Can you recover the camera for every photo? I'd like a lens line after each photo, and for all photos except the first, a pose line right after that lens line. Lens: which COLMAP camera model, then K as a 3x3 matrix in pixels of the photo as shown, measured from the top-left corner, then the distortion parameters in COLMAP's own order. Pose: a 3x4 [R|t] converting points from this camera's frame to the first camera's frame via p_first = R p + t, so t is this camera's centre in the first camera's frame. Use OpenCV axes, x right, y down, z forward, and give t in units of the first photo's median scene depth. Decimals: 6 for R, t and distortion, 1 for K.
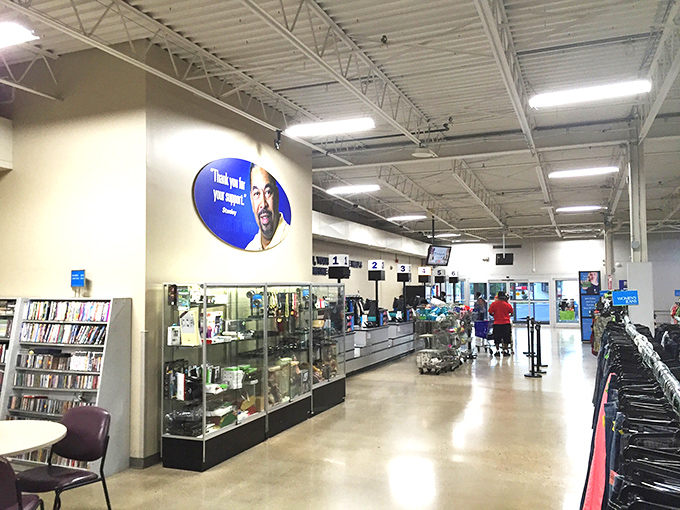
lens RADIAL K [[602.9, 0, 337.6], [0, 602.9, 256.3], [0, 0, 1]] dist [-0.020193, -0.021727]
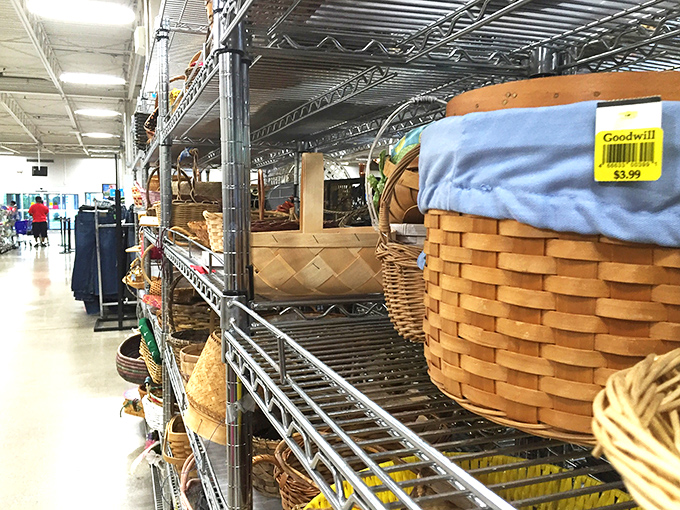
lens RADIAL K [[602.9, 0, 337.3], [0, 602.9, 257.9], [0, 0, 1]] dist [-0.020193, -0.021727]
pose [[0.741069, -0.050642, 0.669516, -0.104989], [-0.042022, 0.991699, 0.121524, 0.007796], [-0.670112, -0.118192, 0.732789, -0.335777]]
